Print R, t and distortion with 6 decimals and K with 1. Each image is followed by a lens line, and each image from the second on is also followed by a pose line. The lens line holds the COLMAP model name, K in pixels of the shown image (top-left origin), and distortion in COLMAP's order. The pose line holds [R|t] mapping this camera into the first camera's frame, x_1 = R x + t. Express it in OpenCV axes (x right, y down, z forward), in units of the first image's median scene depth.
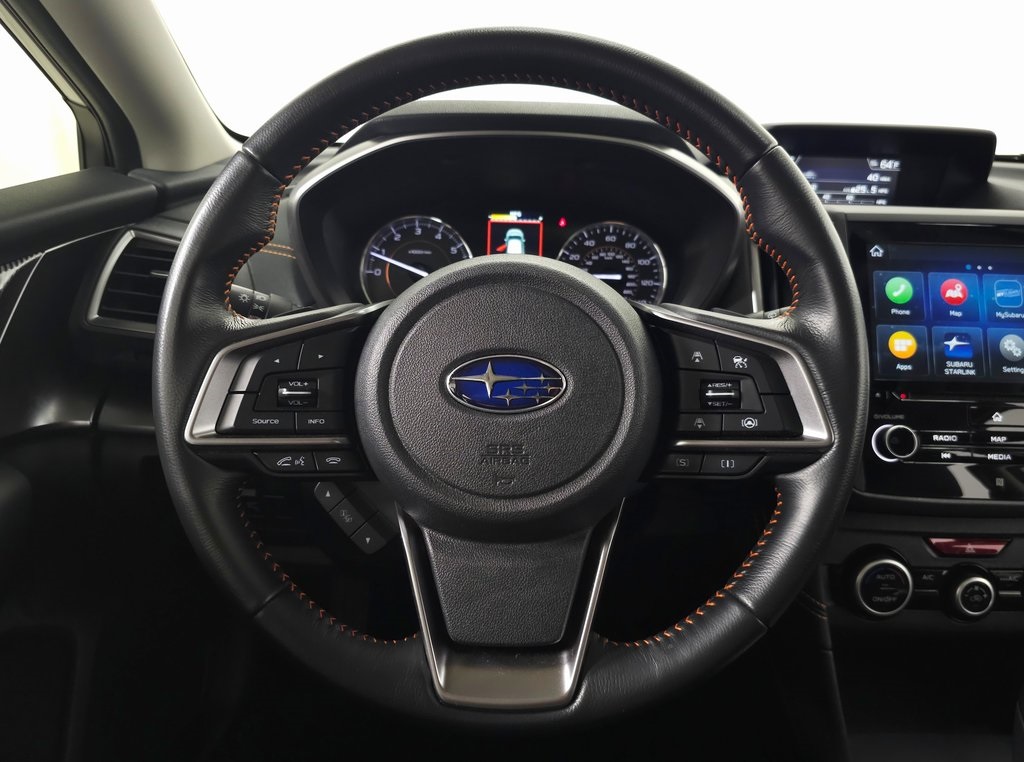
lens RADIAL K [[689.4, 0, 512.5], [0, 689.4, 383.1], [0, 0, 1]] dist [-0.000472, -0.004470]
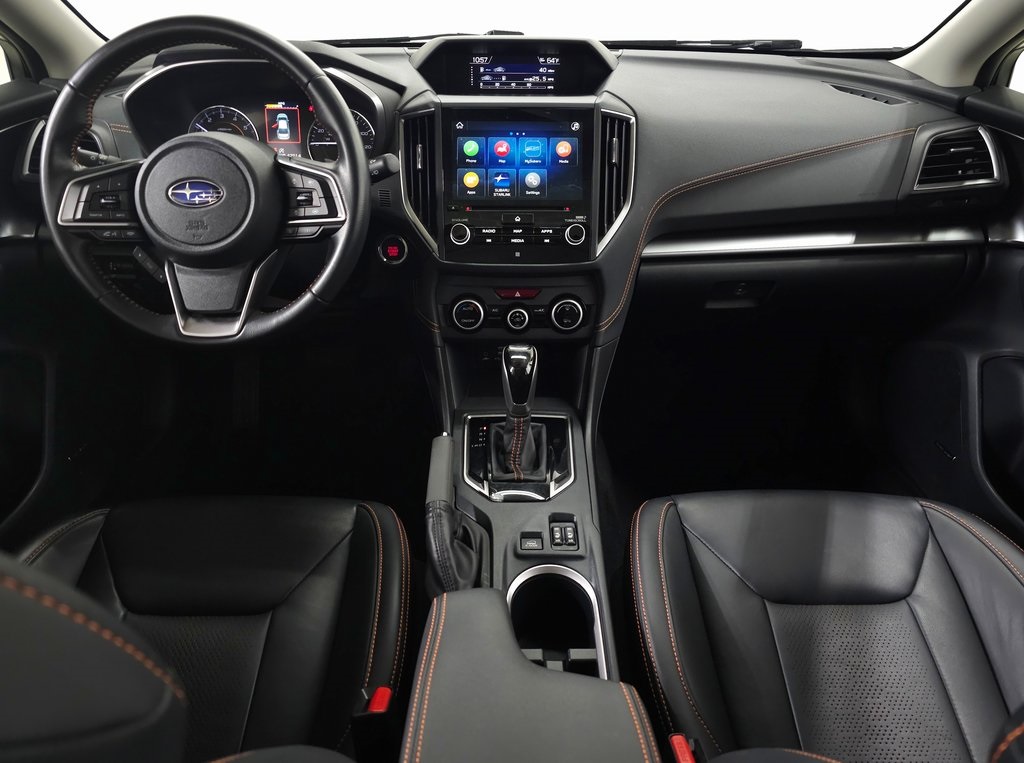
lens RADIAL K [[664.9, 0, 512.0], [0, 664.9, 381.5], [0, 0, 1]] dist [0.036889, -0.044040]
pose [[0.999818, -0.018907, -0.002371, 0.661905], [0.019019, 0.982472, 0.185435, 0.141912], [-0.001176, -0.185447, 0.982654, -0.821557]]
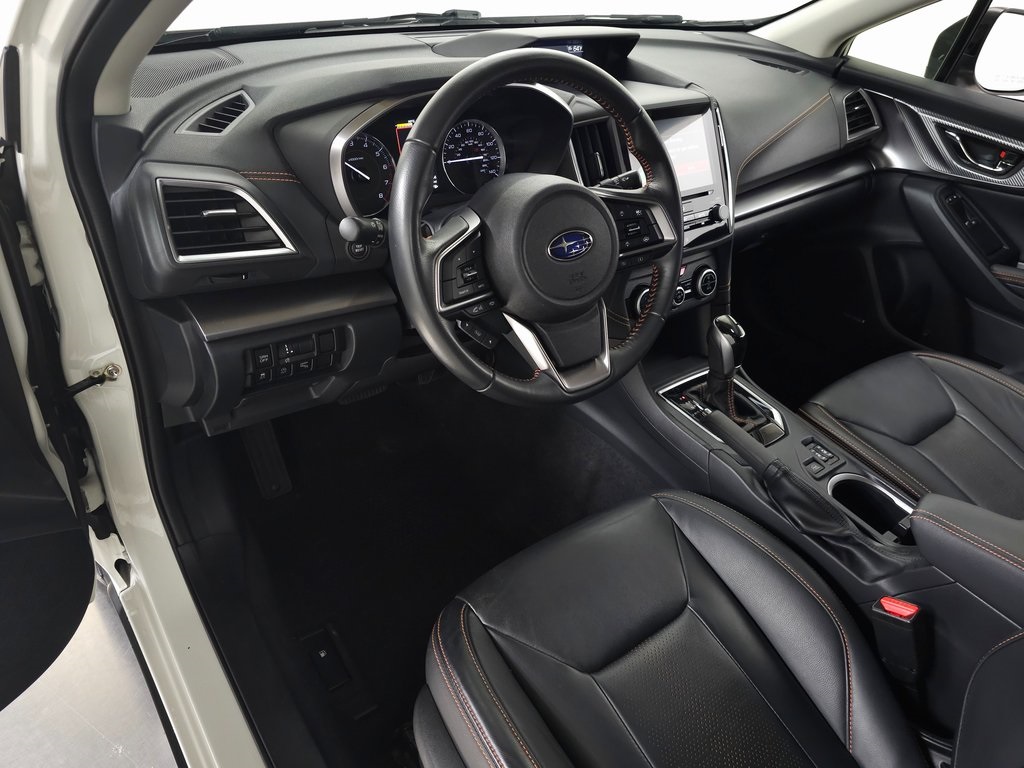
lens RADIAL K [[682.5, 0, 514.6], [0, 682.5, 379.5], [0, 0, 1]] dist [0.006764, 0.001011]
pose [[0.801693, -0.313517, 0.508915, -0.881543], [0.160232, 0.932965, 0.322339, -0.208628], [-0.575859, -0.176872, 0.798187, -0.428409]]
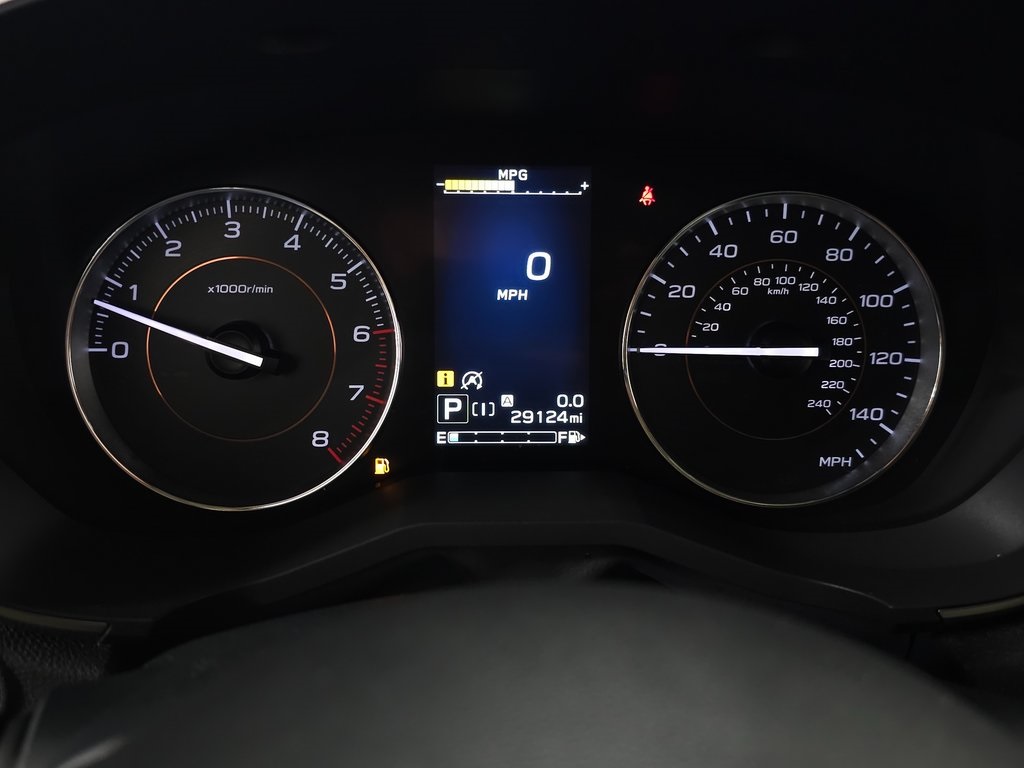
lens RADIAL K [[682.5, 0, 514.6], [0, 682.5, 379.5], [0, 0, 1]] dist [0.006764, 0.001011]
pose [[0.999706, -0.024234, 0.000887, 0.002512], [0.024203, 0.999369, 0.025998, -0.185221], [-0.001517, -0.025968, 0.999662, 0.805435]]
